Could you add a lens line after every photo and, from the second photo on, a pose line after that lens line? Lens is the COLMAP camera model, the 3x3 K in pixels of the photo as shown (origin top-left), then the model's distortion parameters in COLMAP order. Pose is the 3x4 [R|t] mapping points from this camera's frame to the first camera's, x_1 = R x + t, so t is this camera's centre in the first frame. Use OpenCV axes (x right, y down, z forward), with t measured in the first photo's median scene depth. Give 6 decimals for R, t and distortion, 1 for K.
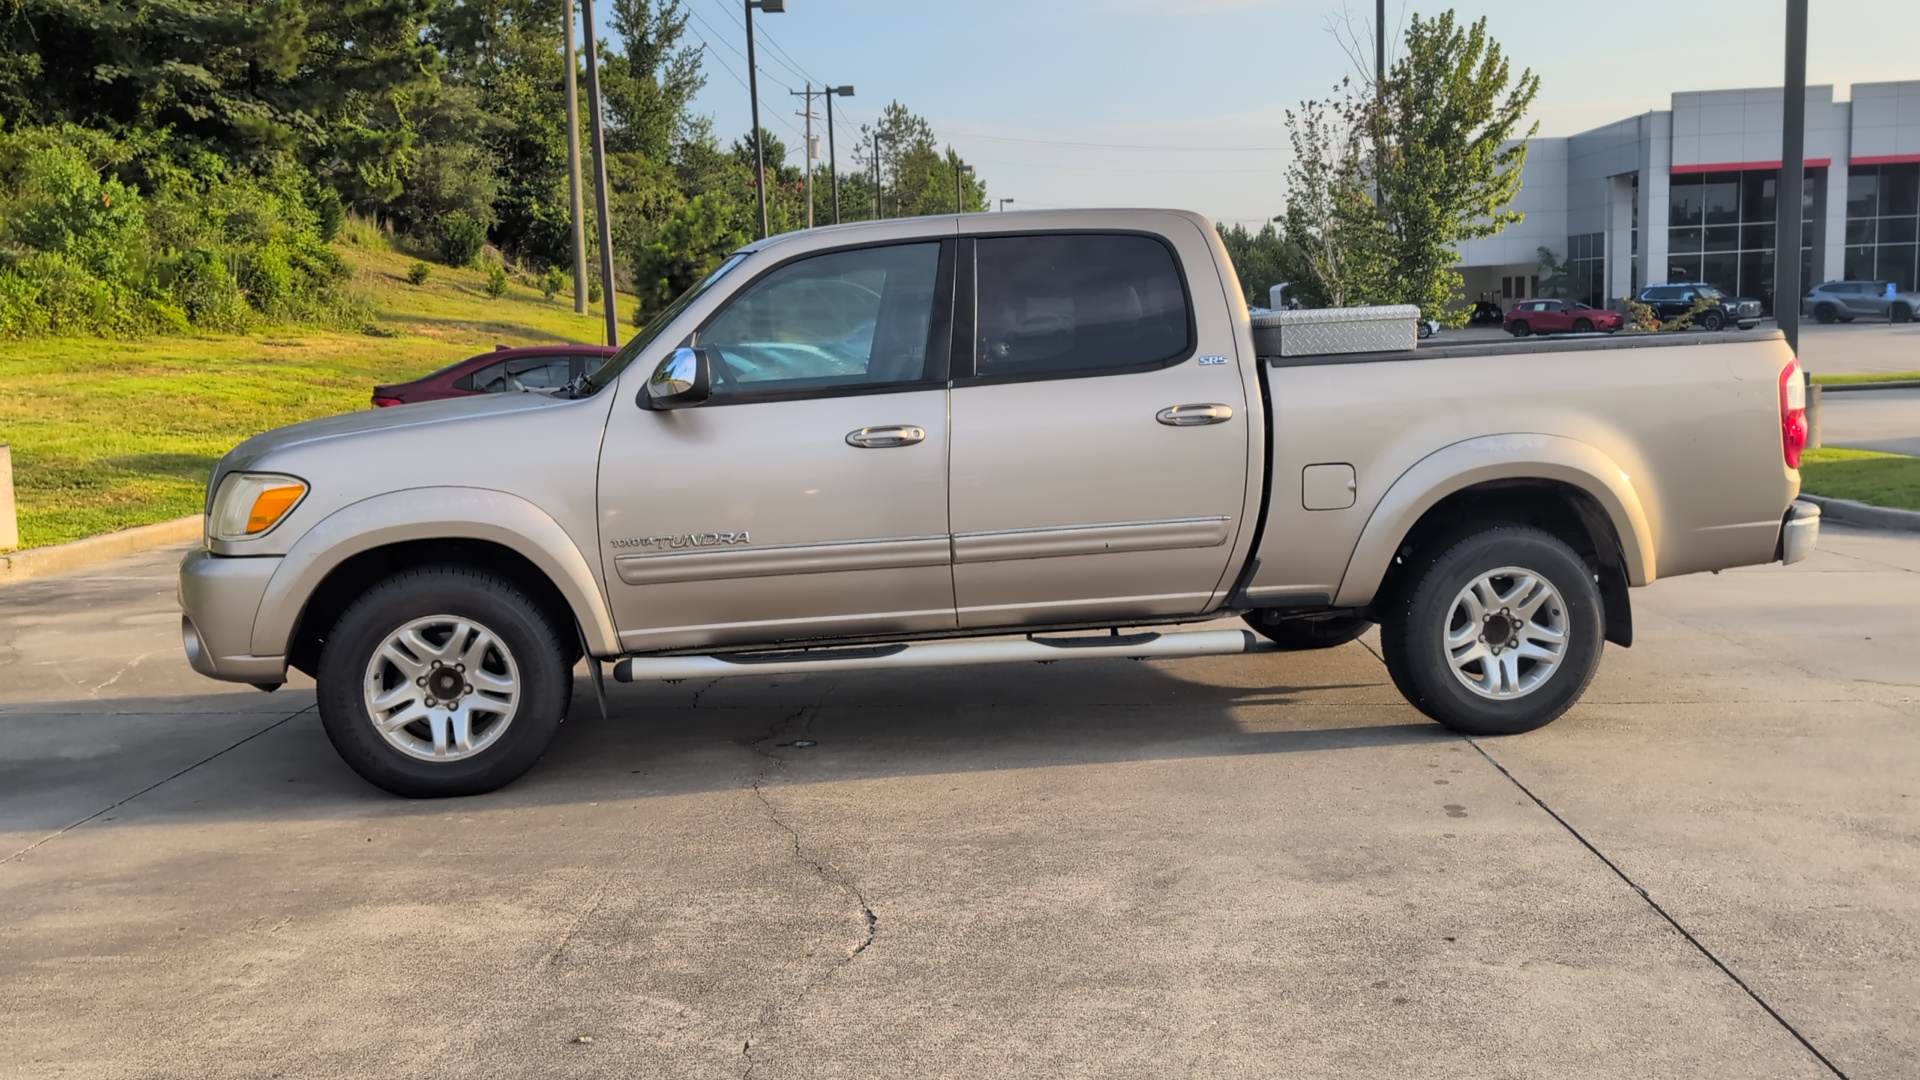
lens RADIAL K [[1620.2, 0, 963.0], [0, 1620.2, 546.4], [0, 0, 1]] dist [0.012802, -0.014536]
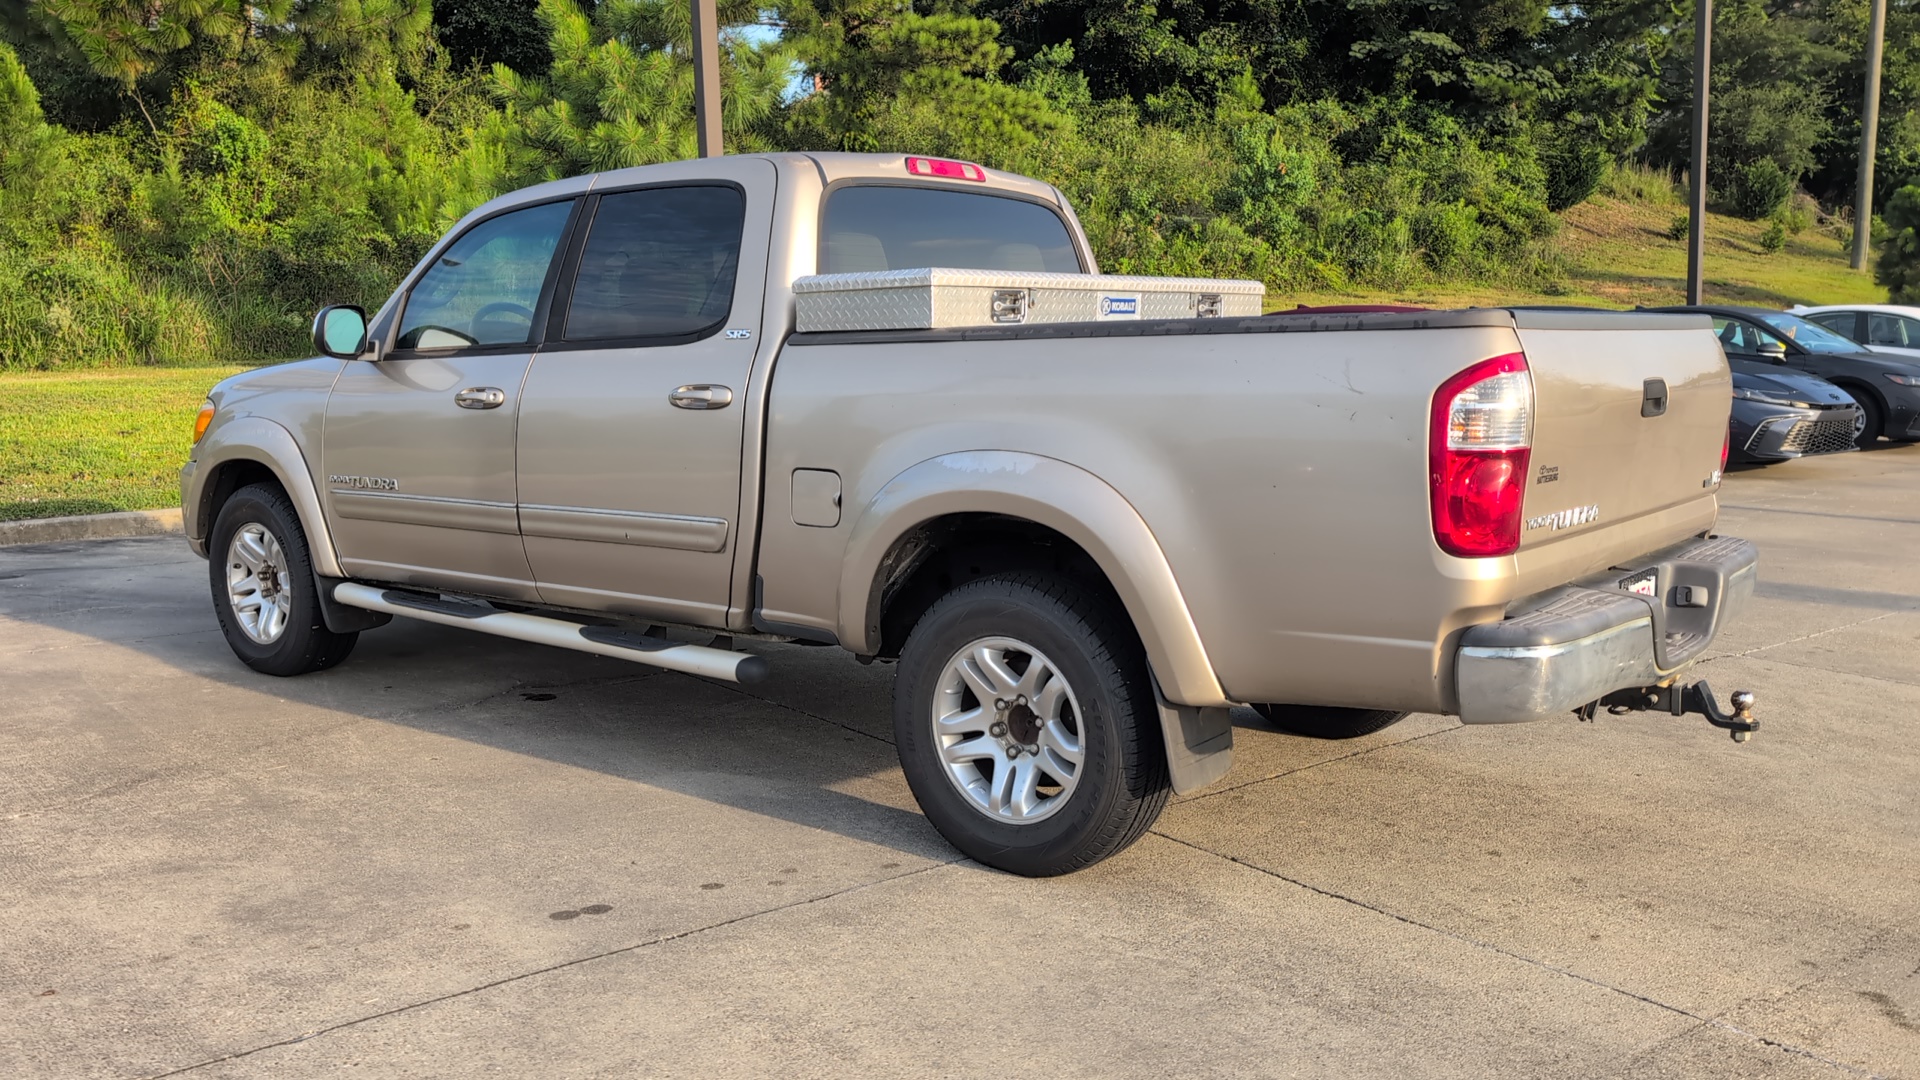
lens RADIAL K [[1620.2, 0, 963.0], [0, 1620.2, 546.4], [0, 0, 1]] dist [0.012802, -0.014536]
pose [[0.672608, 0.123022, -0.729701, 0.276673], [-0.104002, 0.992012, 0.071380, -0.024860], [0.732654, 0.027879, 0.680030, 0.168400]]
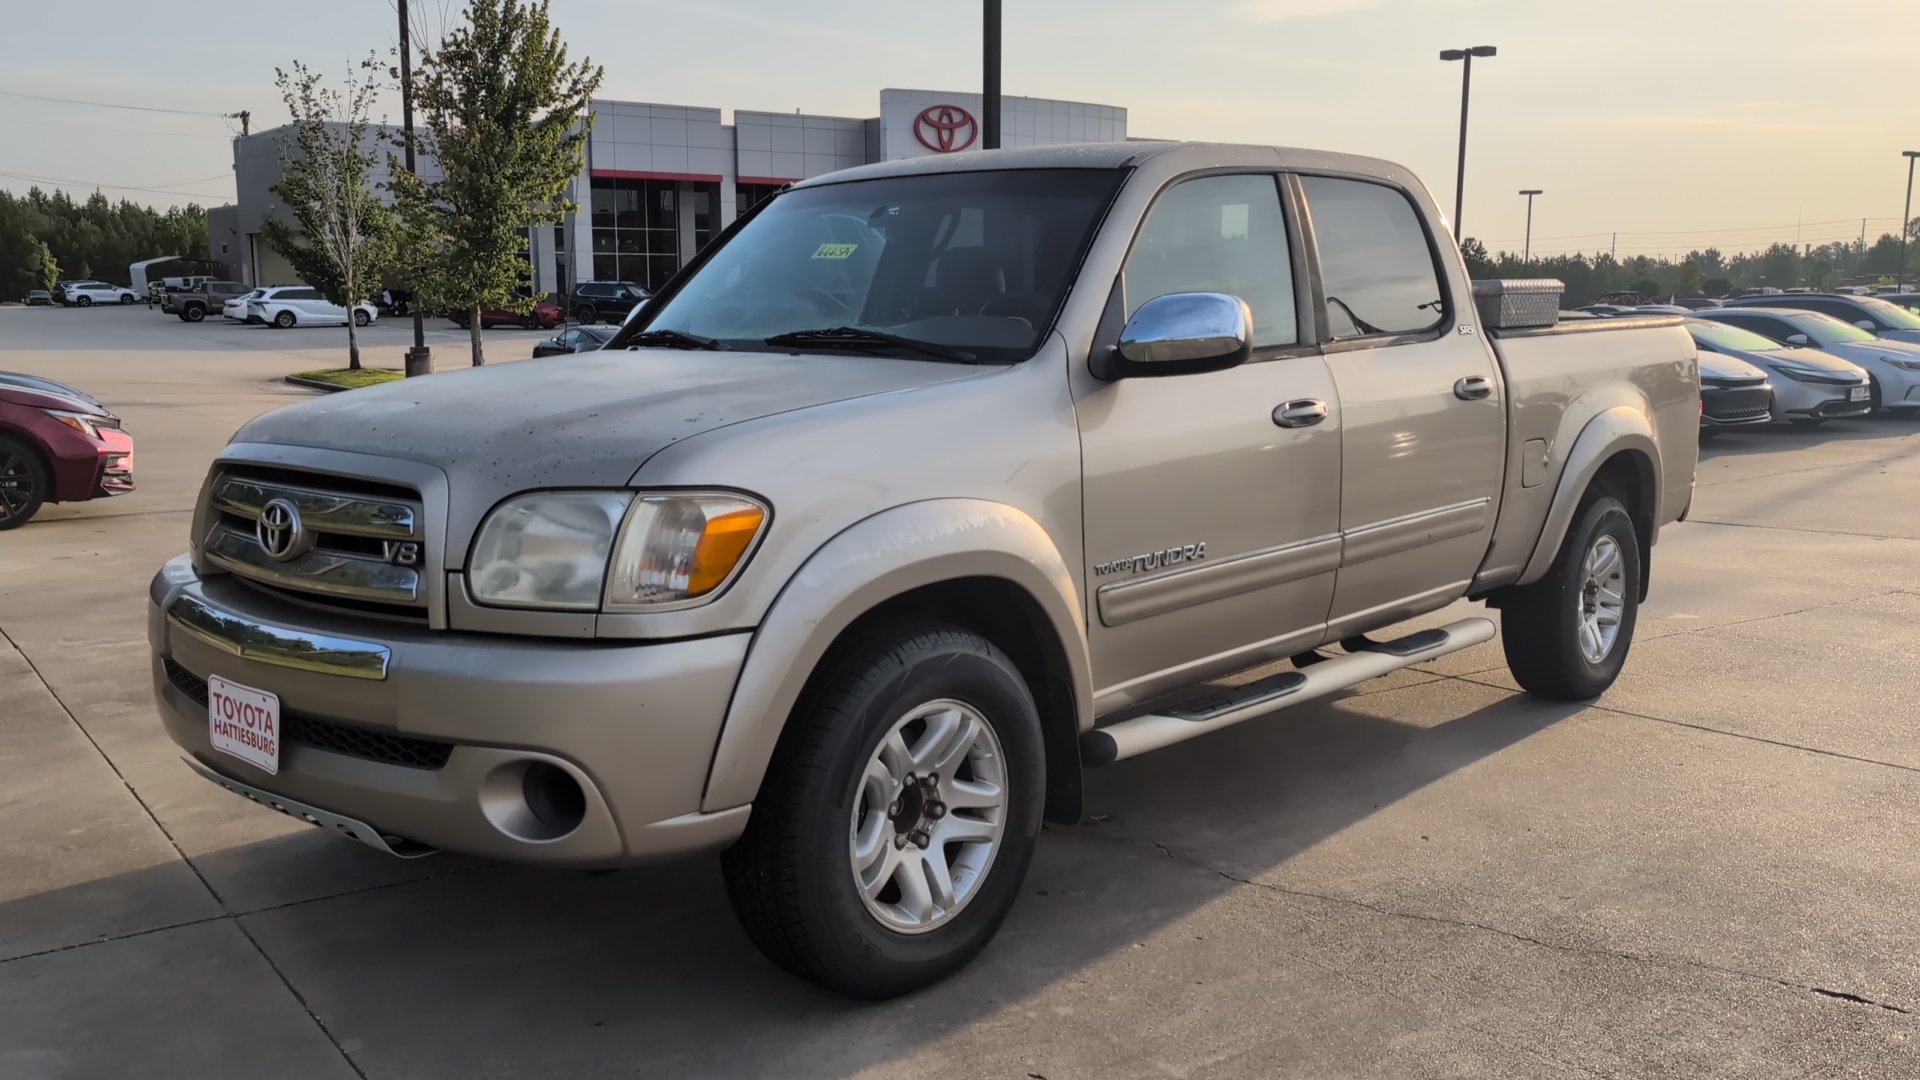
lens RADIAL K [[1620.2, 0, 963.0], [0, 1620.2, 546.4], [0, 0, 1]] dist [0.012802, -0.014536]
pose [[0.775505, -0.057565, 0.628712, -0.212083], [0.054641, 0.998218, 0.023999, -0.009661], [-0.628973, 0.015742, 0.777268, 0.150517]]
